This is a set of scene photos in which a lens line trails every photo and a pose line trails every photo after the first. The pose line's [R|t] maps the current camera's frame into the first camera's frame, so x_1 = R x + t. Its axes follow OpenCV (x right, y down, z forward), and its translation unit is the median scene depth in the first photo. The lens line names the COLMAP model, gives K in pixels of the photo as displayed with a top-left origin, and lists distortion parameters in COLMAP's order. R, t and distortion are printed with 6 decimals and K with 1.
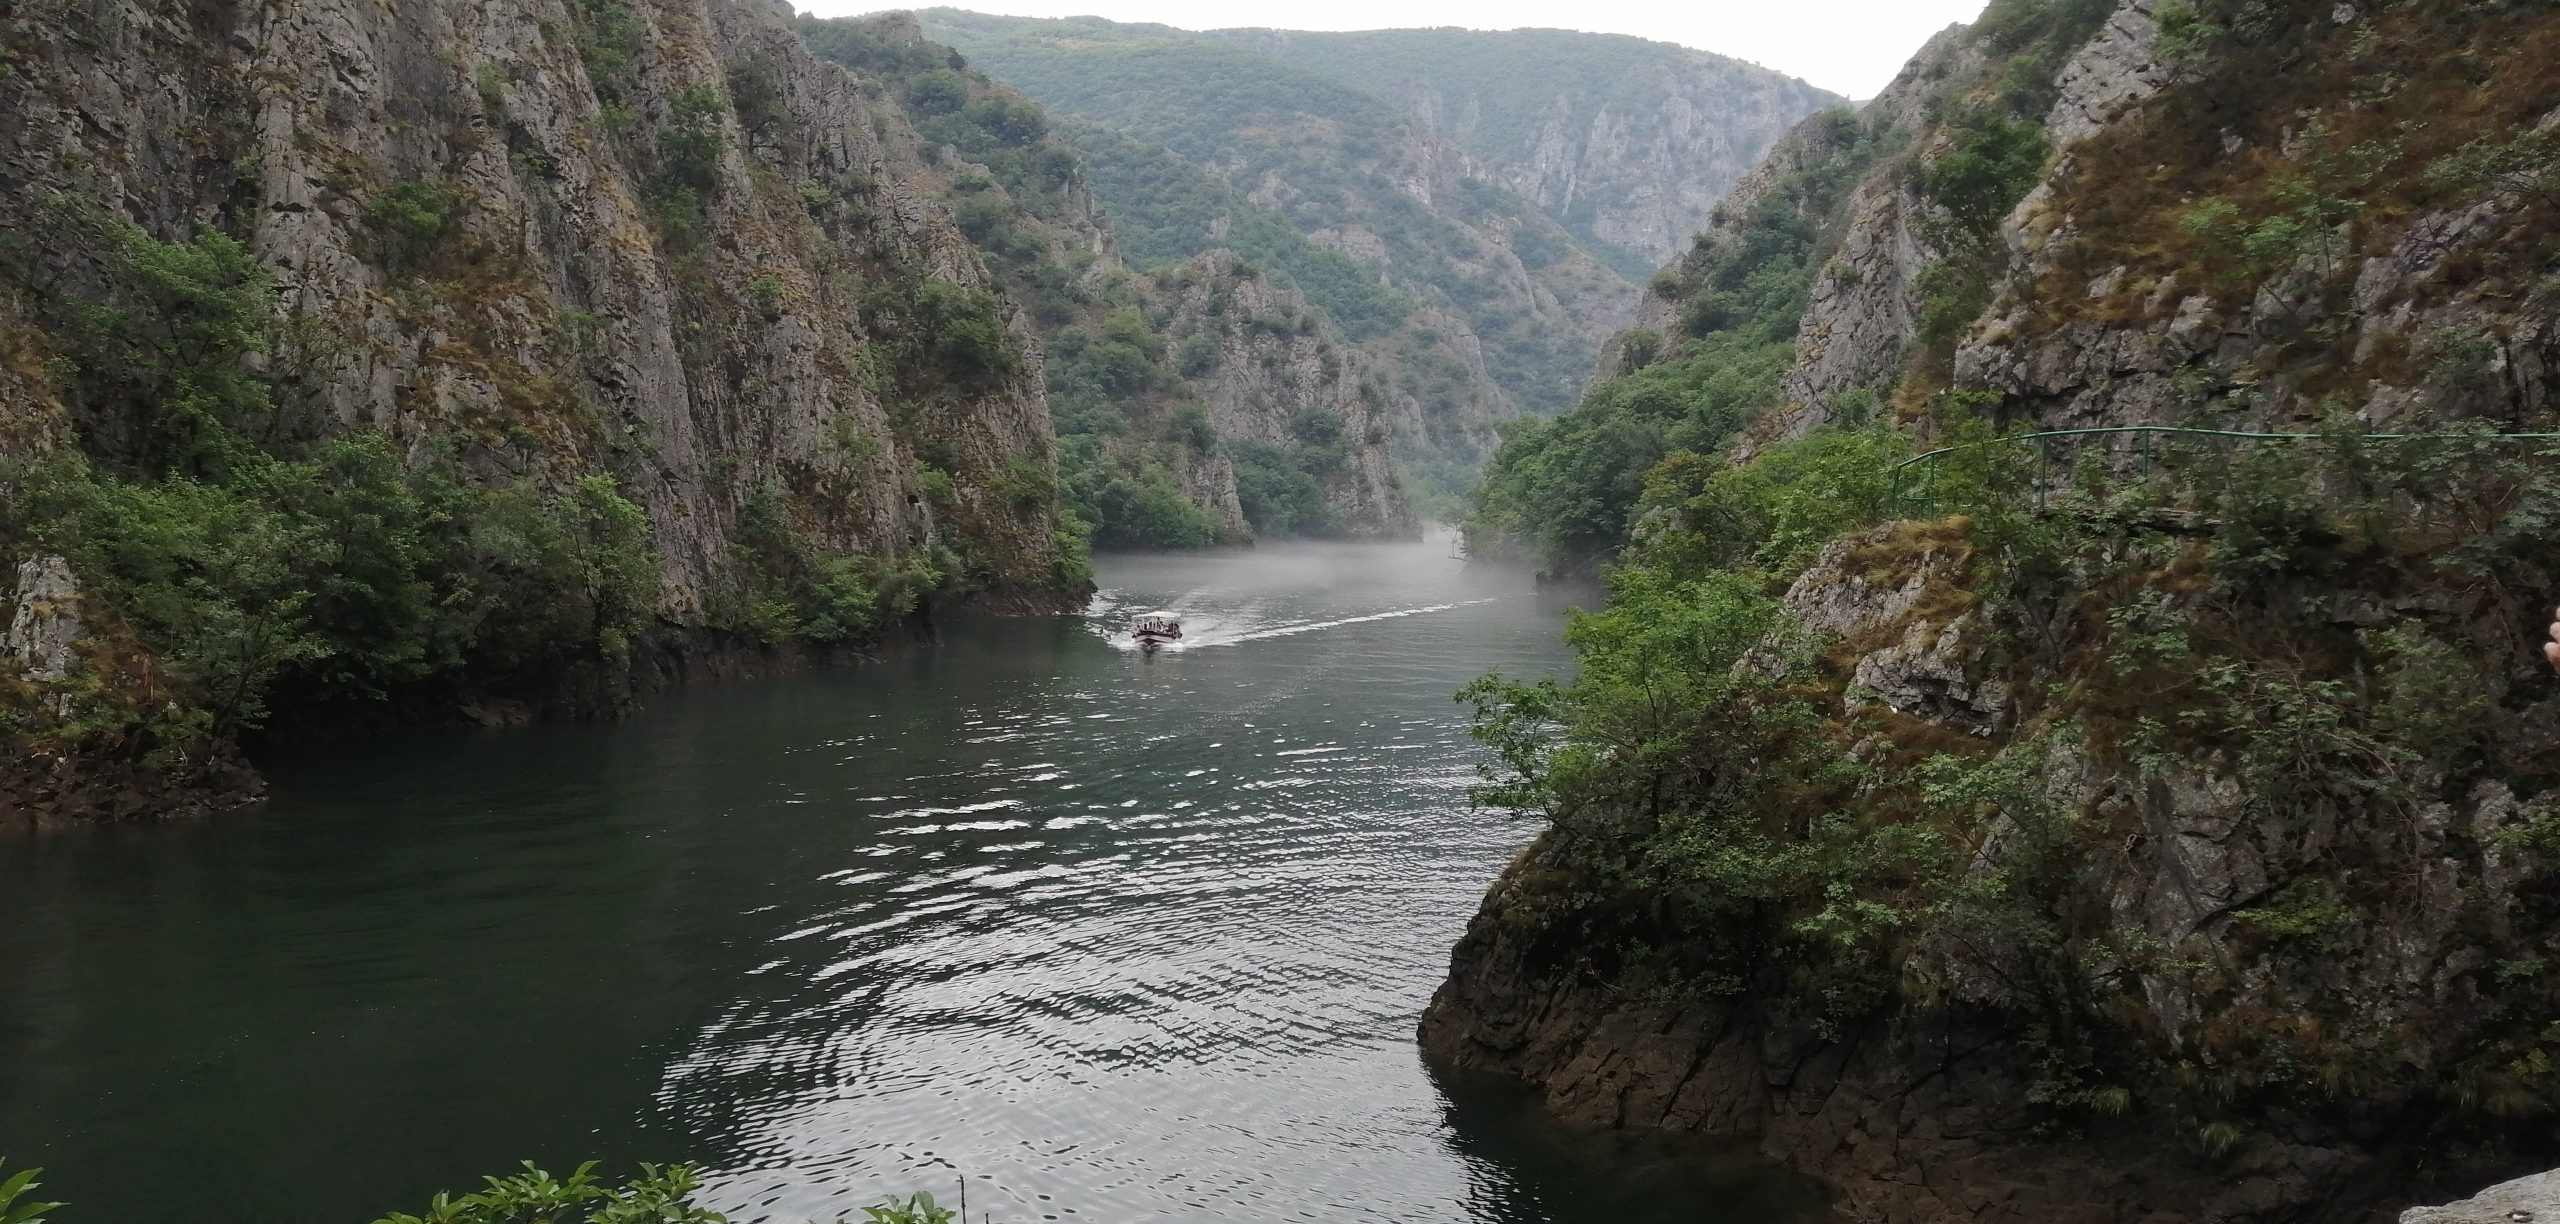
lens RADIAL K [[1928.0, 0, 1301.8], [0, 1928.0, 607.5], [0, 0, 1]] dist [-0.010002, -0.000520]
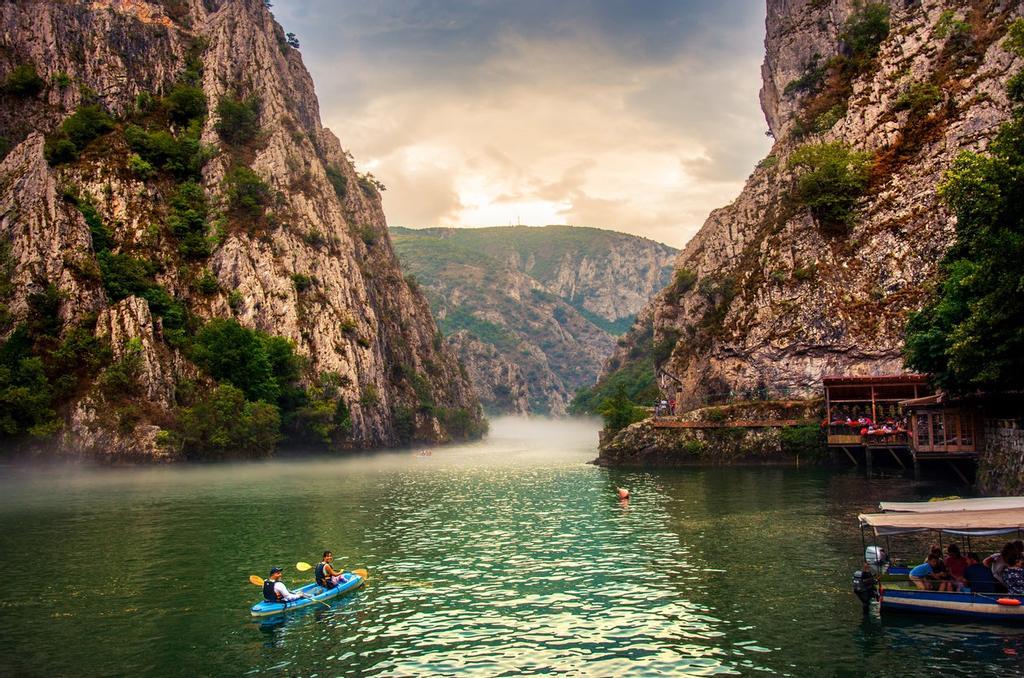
lens RADIAL K [[871.1, 0, 509.0], [0, 871.1, 343.3], [0, 0, 1]] dist [0.004118, -0.010342]
pose [[0.997254, -0.030990, 0.067256, -0.026018], [0.040372, 0.988904, -0.142967, 0.008761], [-0.062079, 0.145290, 0.987440, -0.113296]]
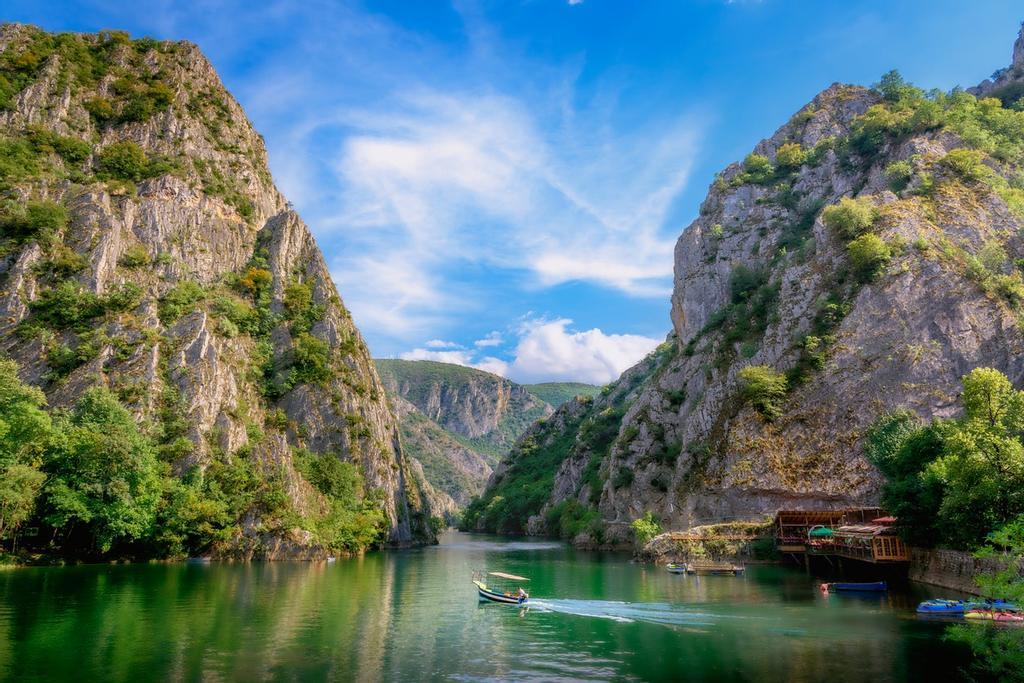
lens RADIAL K [[697.8, 0, 515.3], [0, 697.8, 340.9], [0, 0, 1]] dist [0.022747, -0.001786]
pose [[0.963783, 0.047495, 0.262426, -0.054653], [0.032750, 0.955488, -0.293205, 0.007350], [-0.264671, 0.291181, 0.919328, -0.129137]]
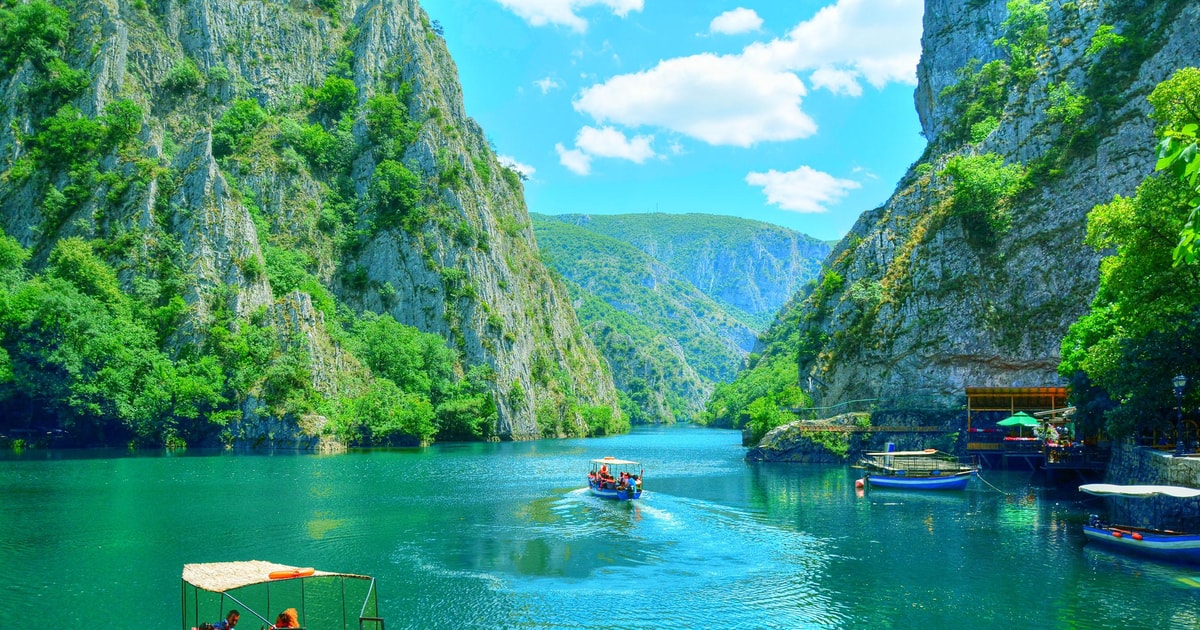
lens RADIAL K [[895.1, 0, 610.8], [0, 895.1, 402.8], [0, 0, 1]] dist [-0.040840, -0.003630]
pose [[0.999455, -0.012820, 0.030427, -0.027955], [0.014872, 0.997561, -0.068199, 0.008474], [-0.029478, 0.068615, 0.997208, -0.118039]]
